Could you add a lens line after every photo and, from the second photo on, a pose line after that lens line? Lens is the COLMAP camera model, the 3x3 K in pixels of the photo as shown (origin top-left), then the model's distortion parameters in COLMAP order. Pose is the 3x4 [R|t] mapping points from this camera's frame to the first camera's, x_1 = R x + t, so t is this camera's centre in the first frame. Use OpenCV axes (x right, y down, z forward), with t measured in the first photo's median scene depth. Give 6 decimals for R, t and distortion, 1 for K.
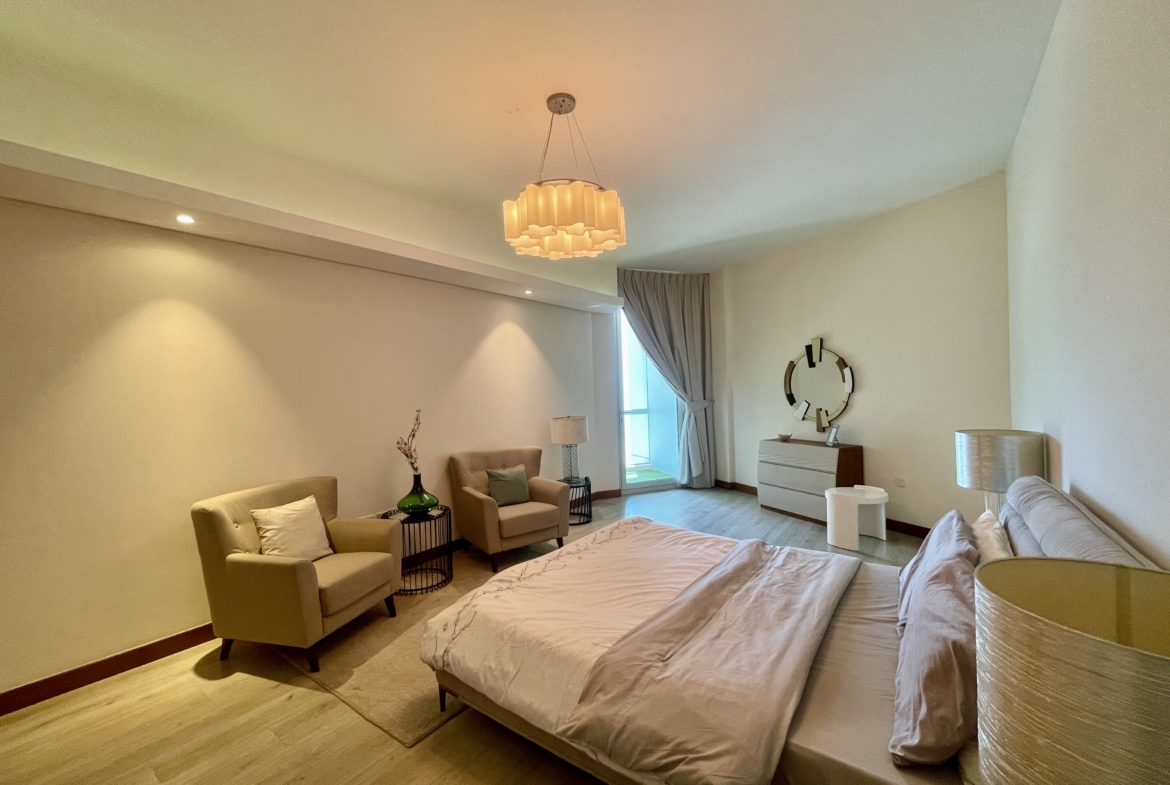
lens RADIAL K [[473.4, 0, 581.5], [0, 473.4, 392.1], [0, 0, 1]] dist [-0.002237, -0.001157]
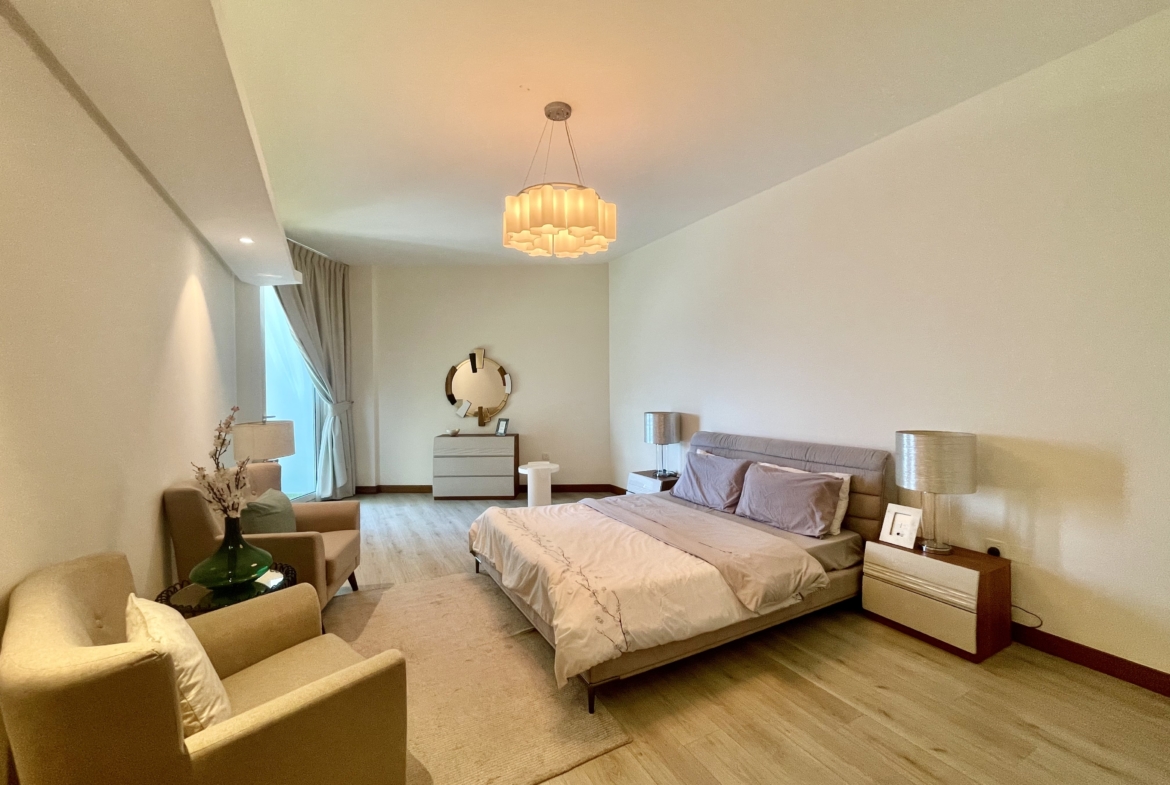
lens RADIAL K [[473.4, 0, 579.5], [0, 473.4, 392.0], [0, 0, 1]] dist [-0.002237, -0.001157]
pose [[0.431369, 0.017663, 0.902003, -0.509712], [-0.000007, 0.999808, -0.019575, 0.021880], [-0.902176, 0.008438, 0.431286, 0.264985]]
